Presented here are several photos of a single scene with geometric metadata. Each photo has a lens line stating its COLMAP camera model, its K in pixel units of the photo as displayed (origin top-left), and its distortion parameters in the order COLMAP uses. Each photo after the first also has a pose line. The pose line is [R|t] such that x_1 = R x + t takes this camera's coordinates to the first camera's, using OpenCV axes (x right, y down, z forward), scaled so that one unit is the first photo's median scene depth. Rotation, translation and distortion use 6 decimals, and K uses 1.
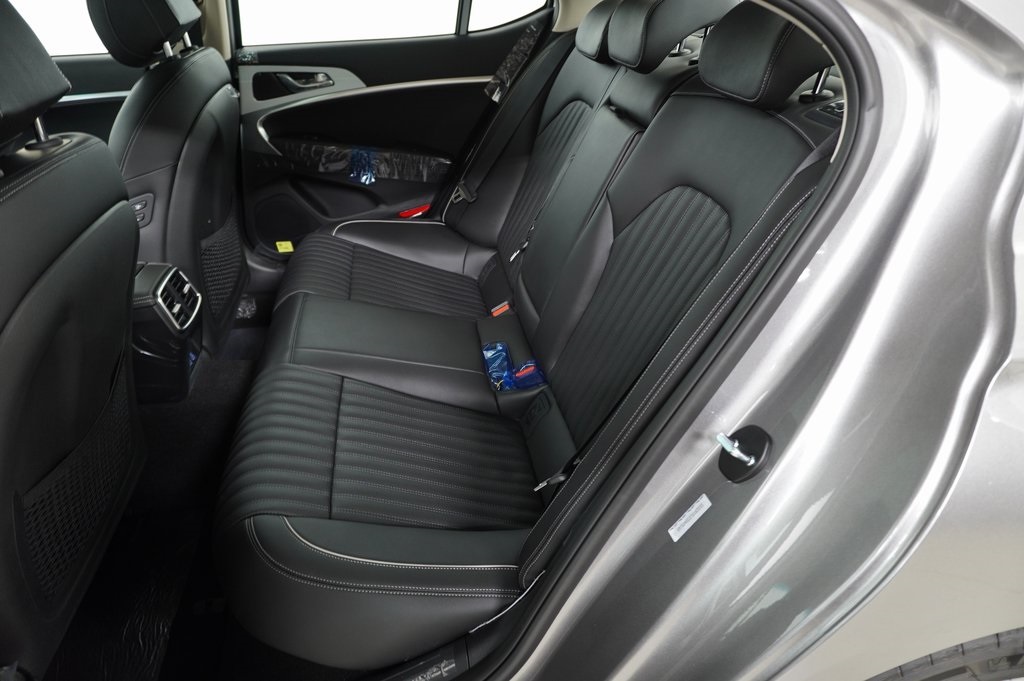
lens RADIAL K [[688.7, 0, 510.6], [0, 688.7, 343.7], [0, 0, 1]] dist [-0.032273, 0.032955]
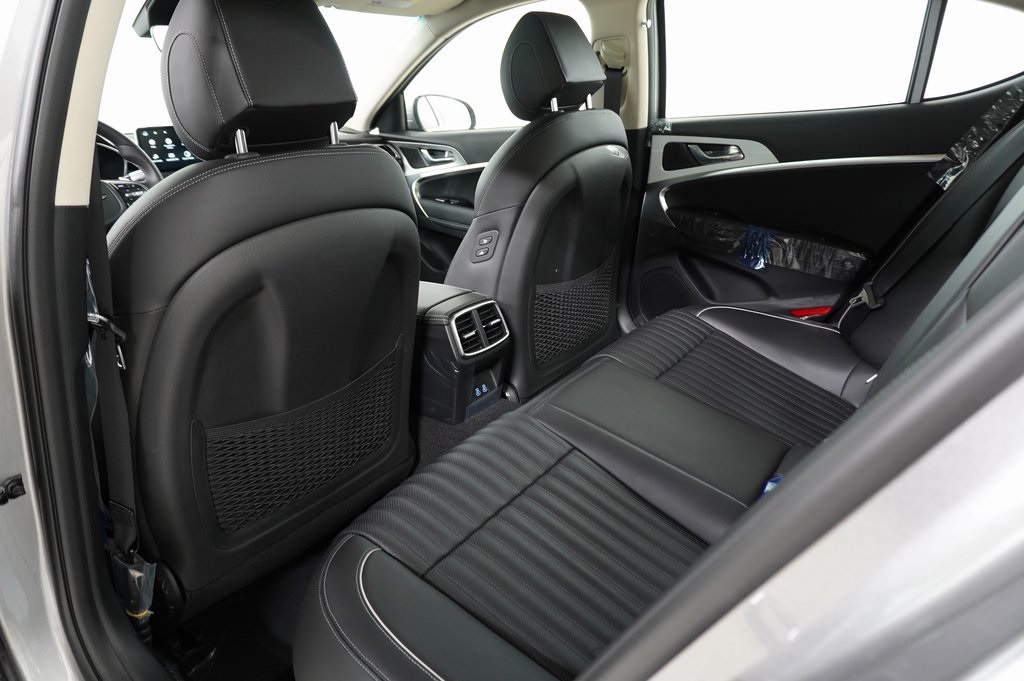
lens RADIAL K [[688.7, 0, 511.5], [0, 688.7, 341.0], [0, 0, 1]] dist [-0.032273, 0.032955]
pose [[0.716673, 0.204083, -0.666881, 0.177486], [-0.310474, 0.949606, -0.043051, -0.013010], [0.624489, 0.237903, 0.743920, 0.189784]]
